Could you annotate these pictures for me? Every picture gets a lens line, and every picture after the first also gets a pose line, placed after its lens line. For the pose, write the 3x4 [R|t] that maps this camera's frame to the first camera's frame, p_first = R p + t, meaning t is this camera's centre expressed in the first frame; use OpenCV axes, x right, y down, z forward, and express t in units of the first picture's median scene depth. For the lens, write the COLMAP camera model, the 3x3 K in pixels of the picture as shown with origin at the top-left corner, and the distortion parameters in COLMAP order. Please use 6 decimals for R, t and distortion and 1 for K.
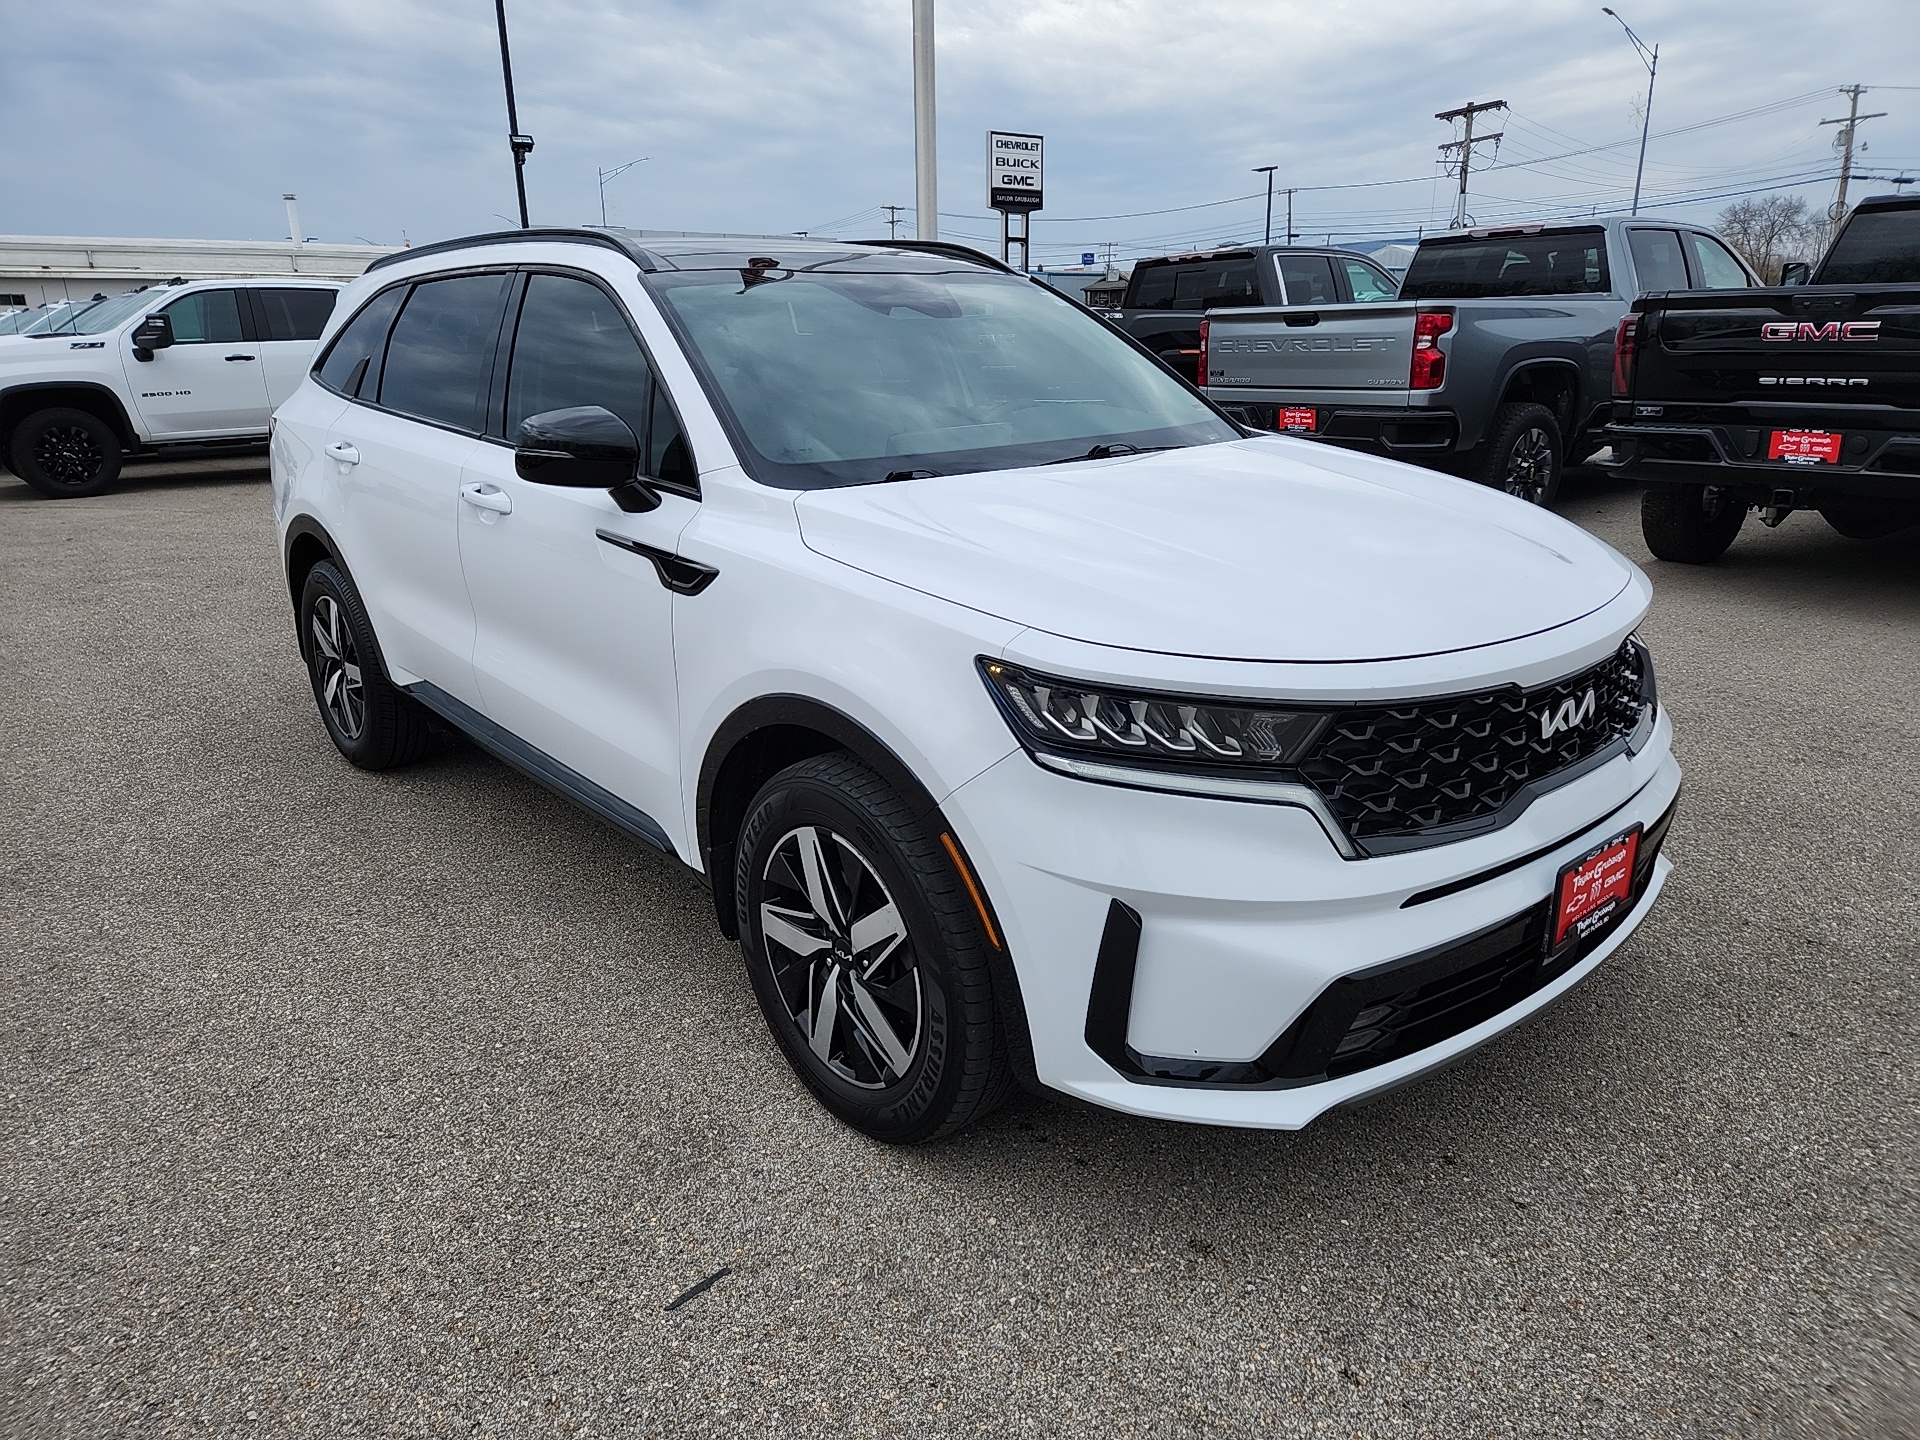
lens RADIAL K [[1284.4, 0, 966.0], [0, 1284.4, 727.7], [0, 0, 1]] dist [0.073379, -0.032318]
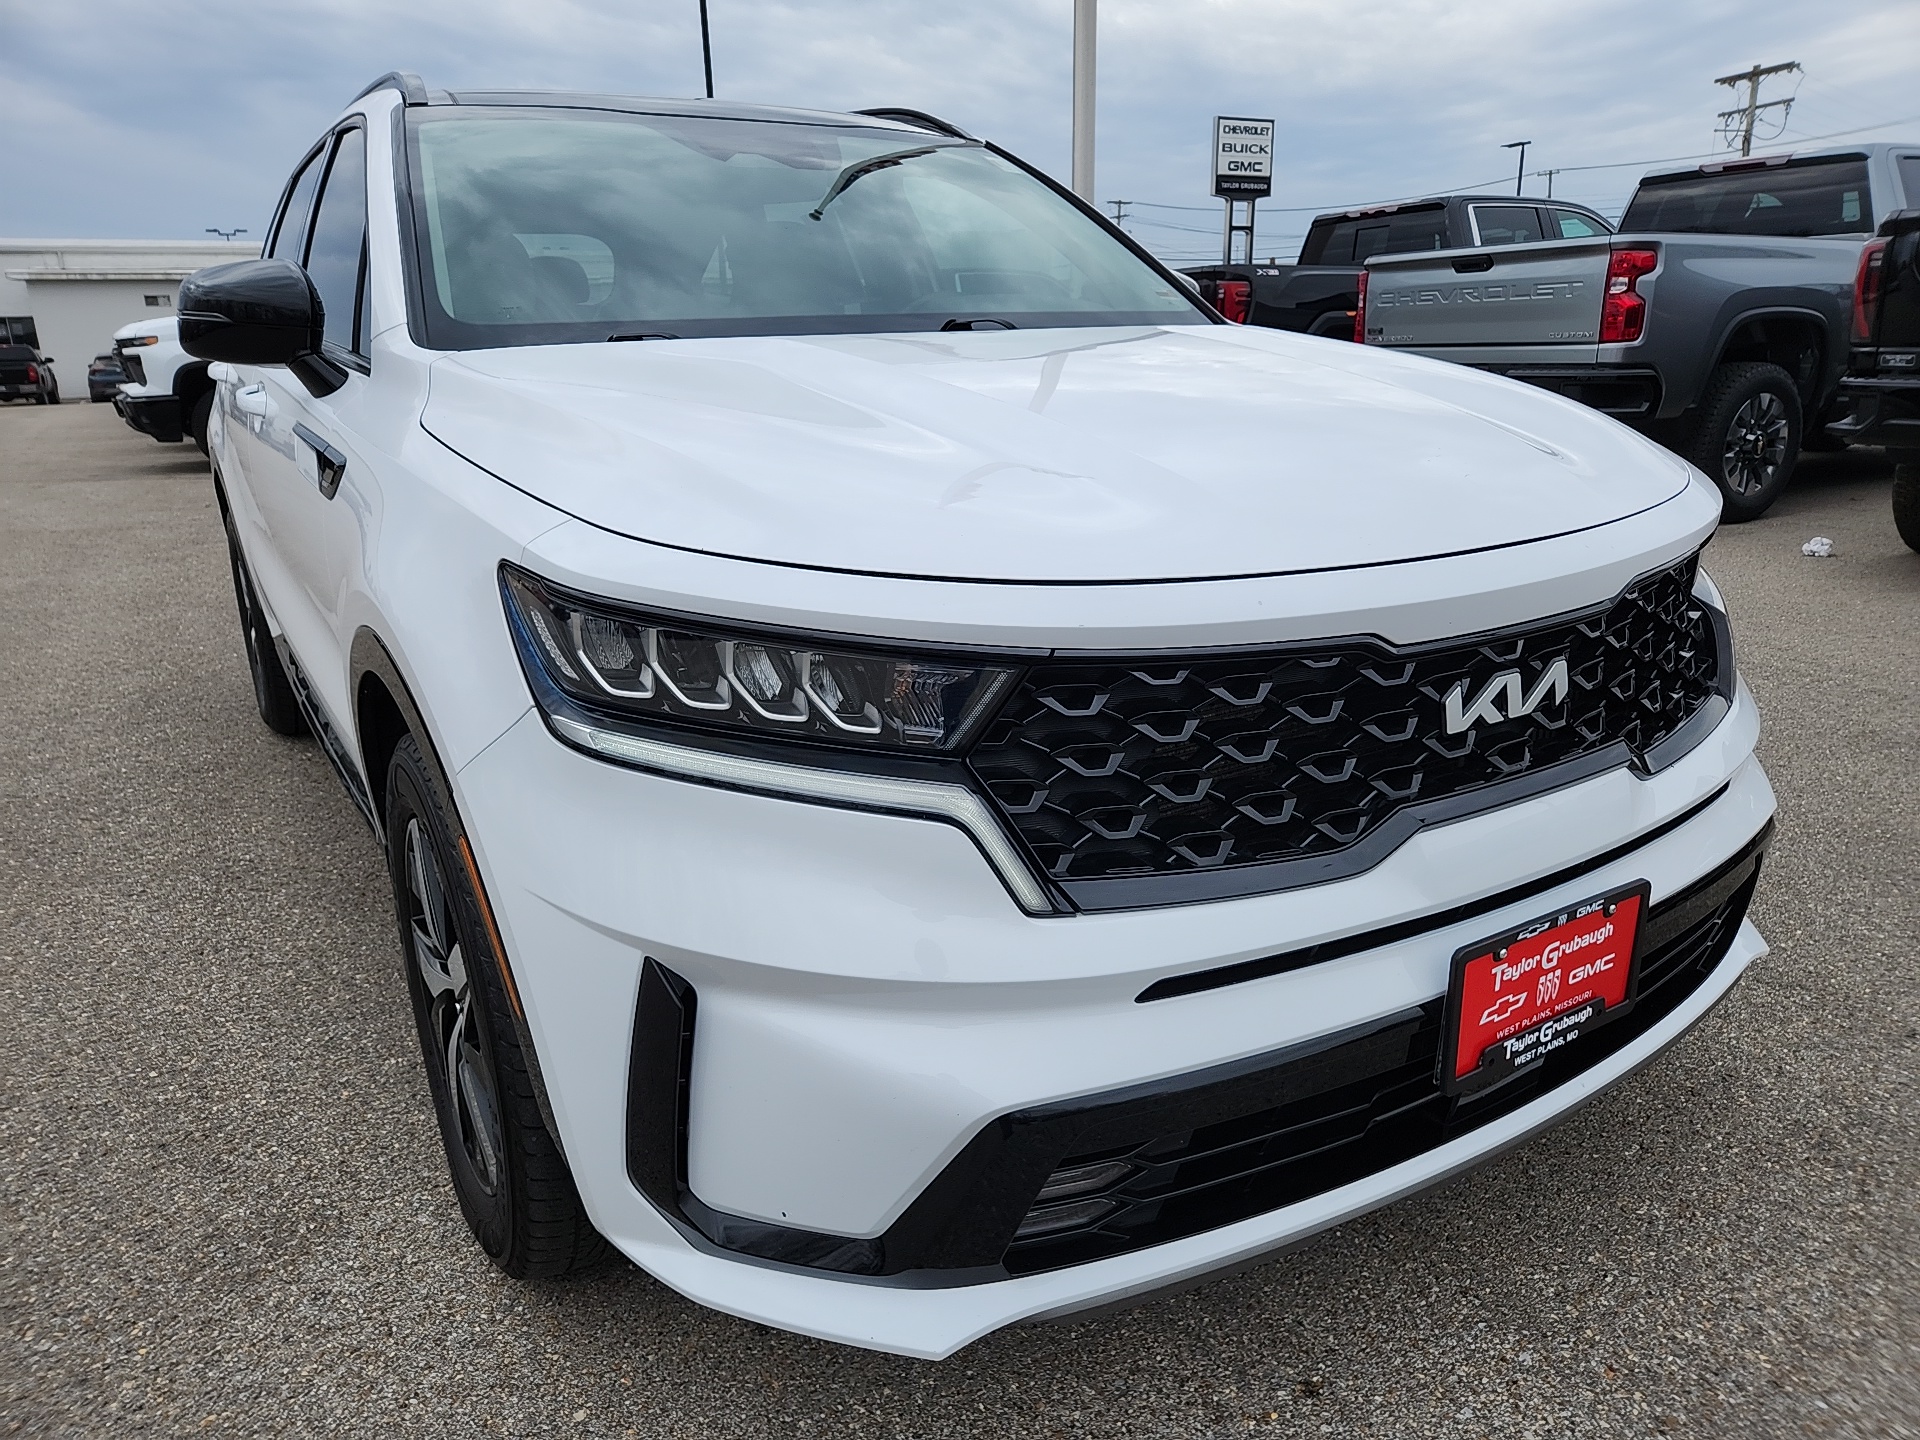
lens RADIAL K [[1291.4, 0, 971.1], [0, 1291.4, 733.5], [0, 0, 1]] dist [0.066615, -0.049676]
pose [[0.986065, 0.043311, -0.160621, 0.276672], [-0.043036, 0.999060, 0.005191, 0.012746], [0.160695, 0.001794, 0.987003, 0.315950]]
